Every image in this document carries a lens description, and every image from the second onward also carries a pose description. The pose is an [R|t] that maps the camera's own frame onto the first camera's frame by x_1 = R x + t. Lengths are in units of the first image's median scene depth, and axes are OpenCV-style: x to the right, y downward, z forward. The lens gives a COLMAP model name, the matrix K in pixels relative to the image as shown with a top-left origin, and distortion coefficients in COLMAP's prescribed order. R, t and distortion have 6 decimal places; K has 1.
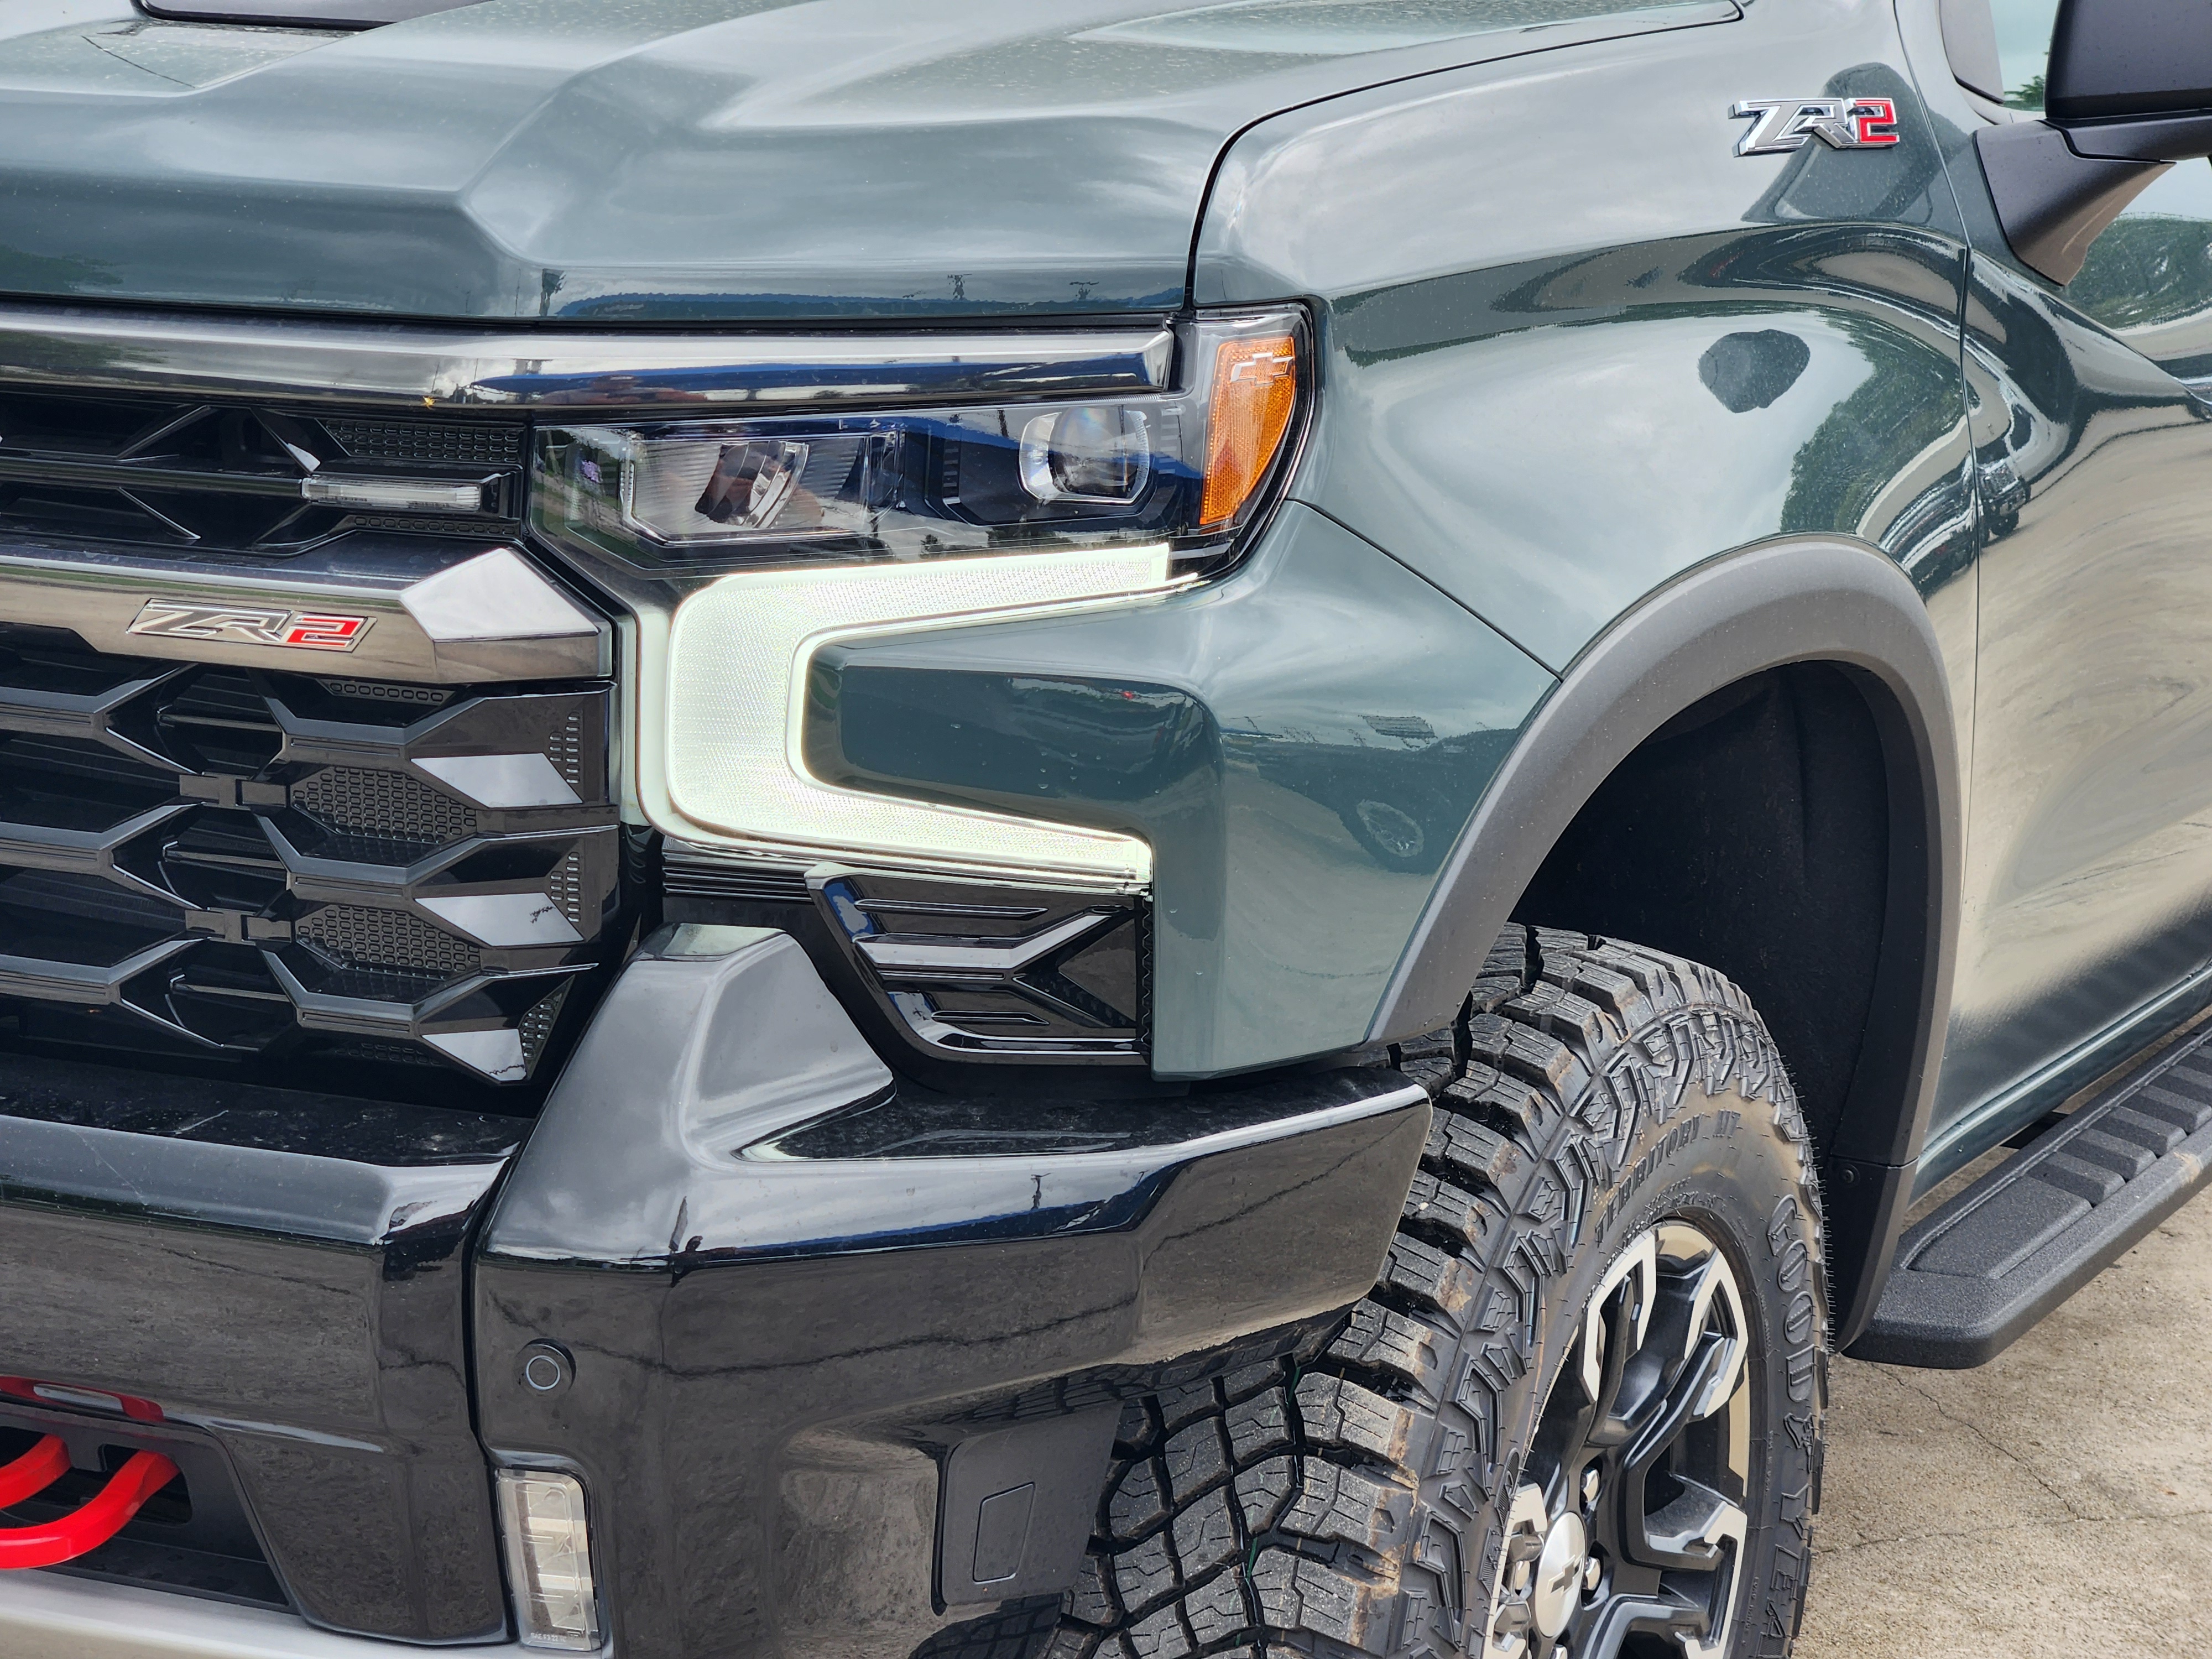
lens RADIAL K [[4350.5, 0, 1116.2], [0, 4350.5, 820.8], [0, 0, 1]] dist [0.013943, 0.000000]
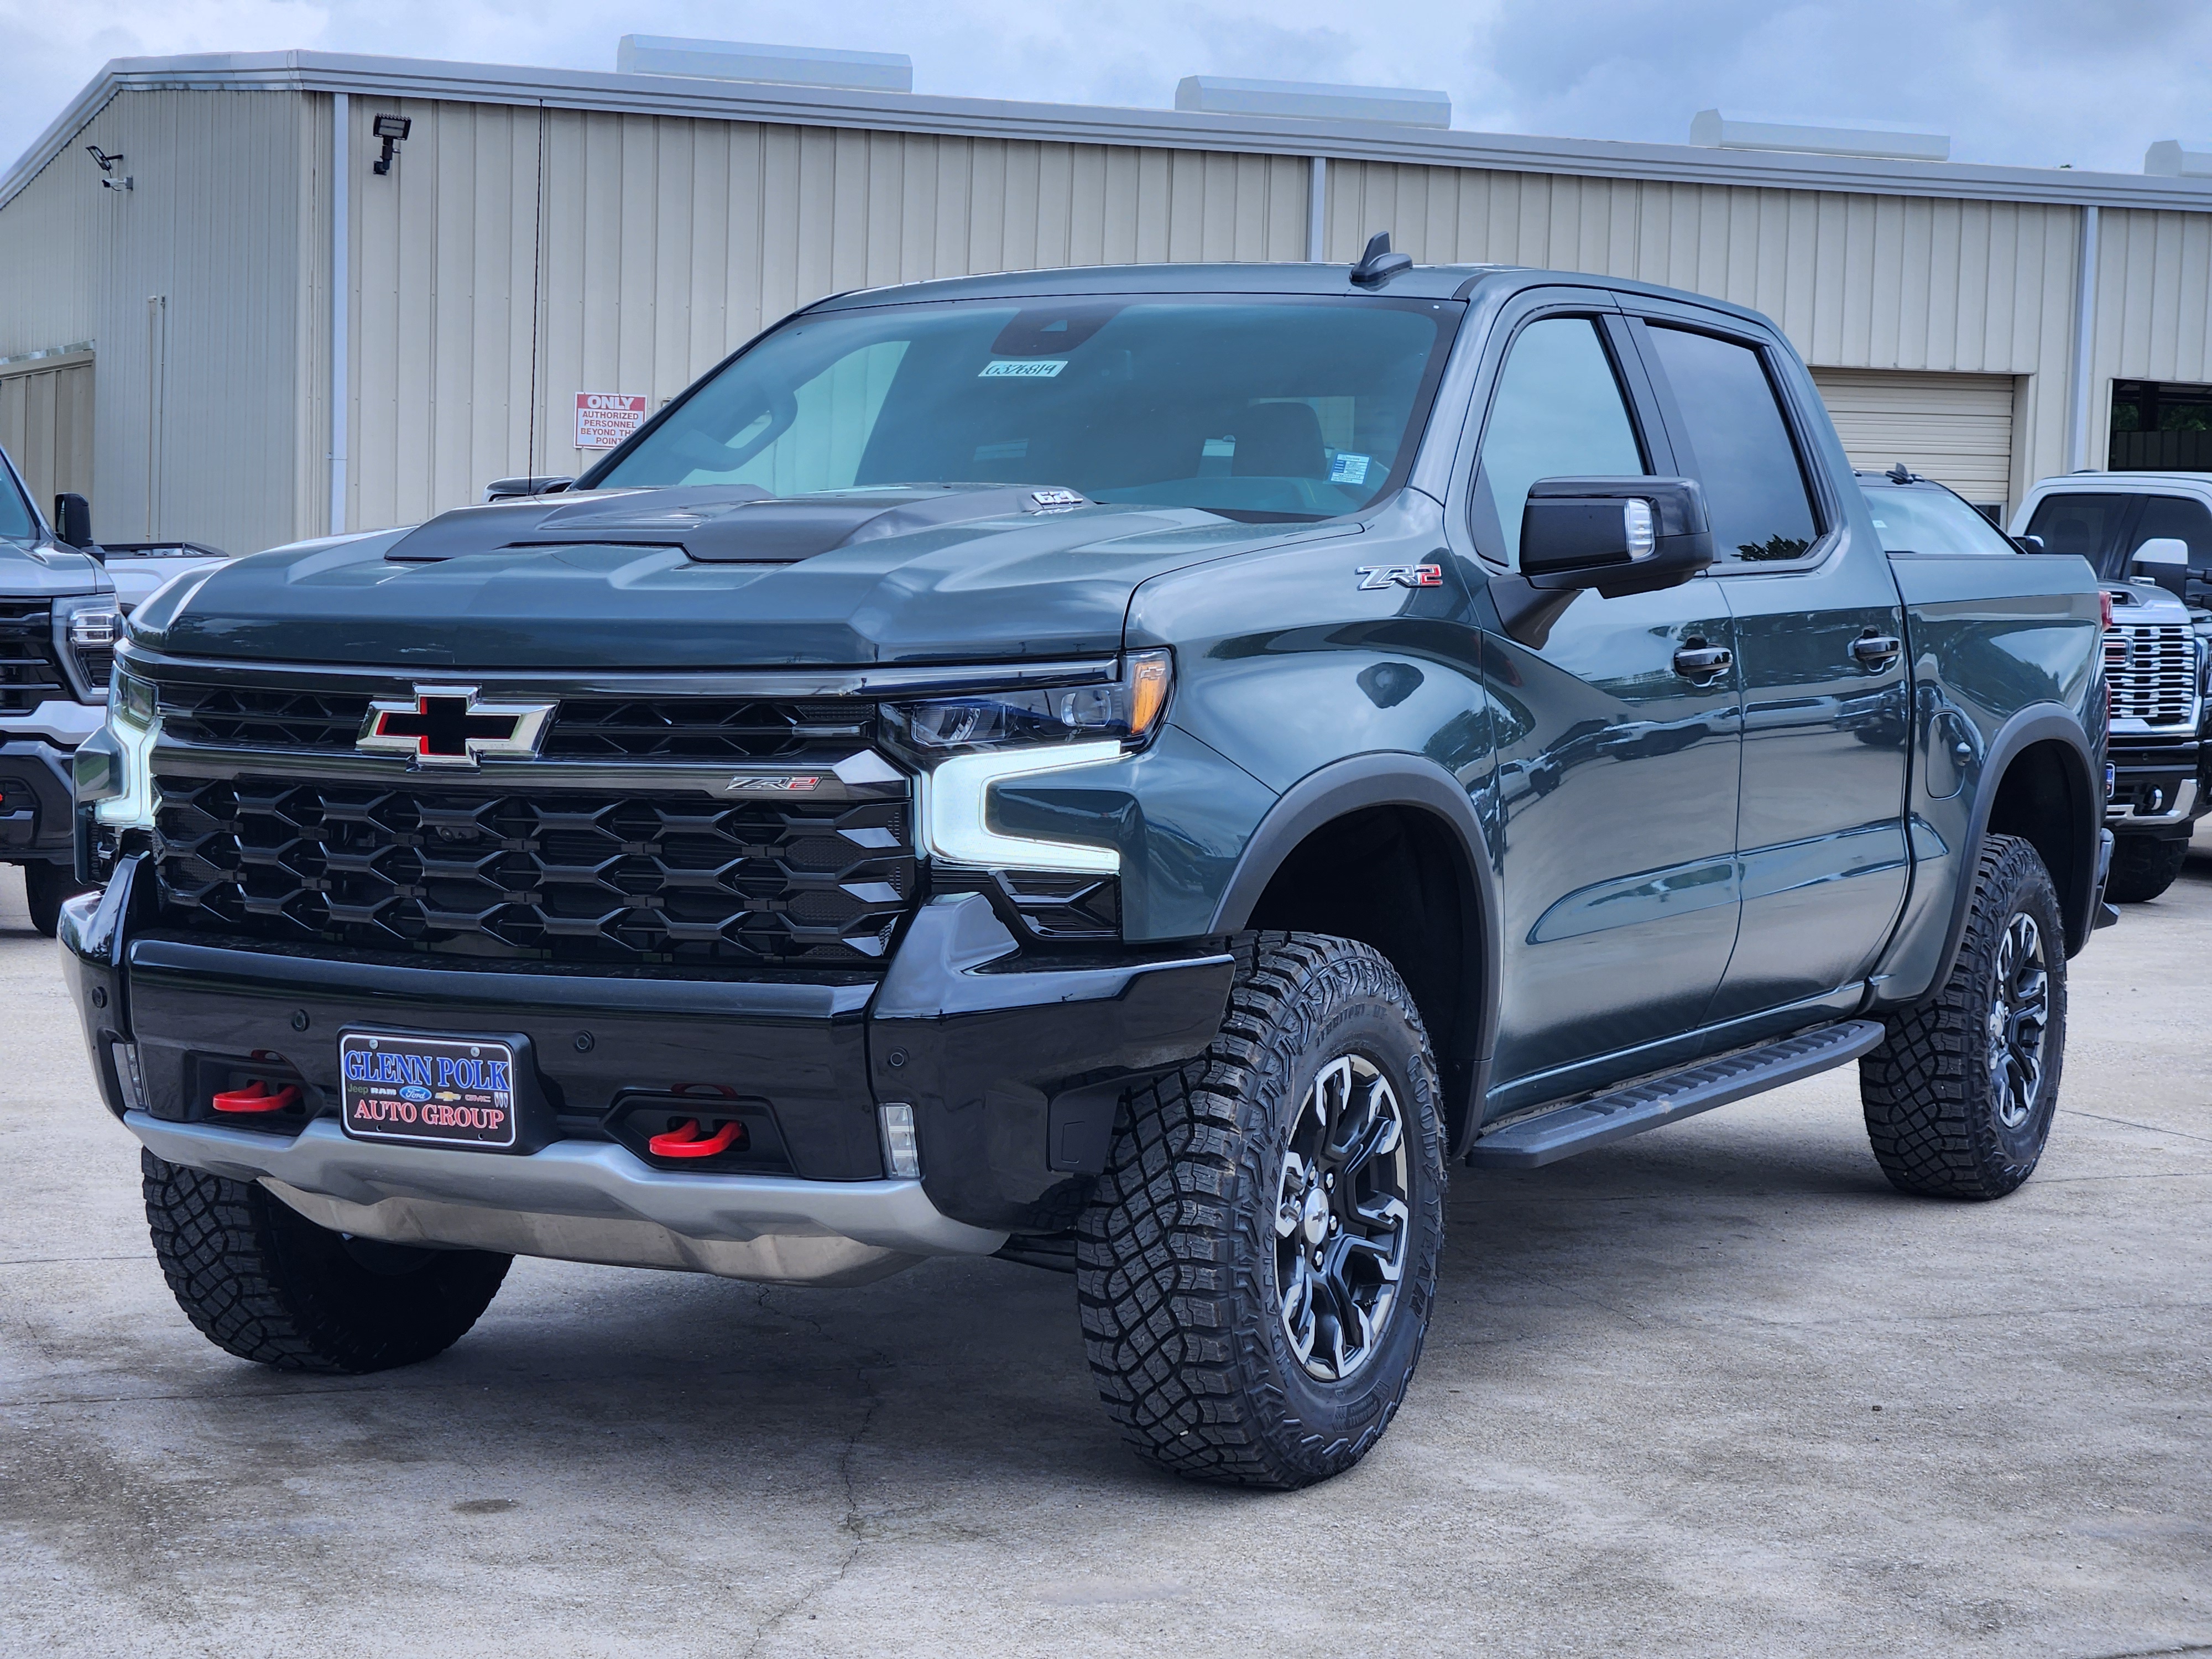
lens RADIAL K [[4350.5, 0, 1103.3], [0, 4350.5, 839.6], [0, 0, 1]] dist [0.013943, 0.000000]
pose [[0.998876, -0.046632, 0.008441, -0.020561], [0.047301, 0.991964, -0.117342, 0.272283], [-0.002901, 0.117610, 0.993056, -1.430023]]
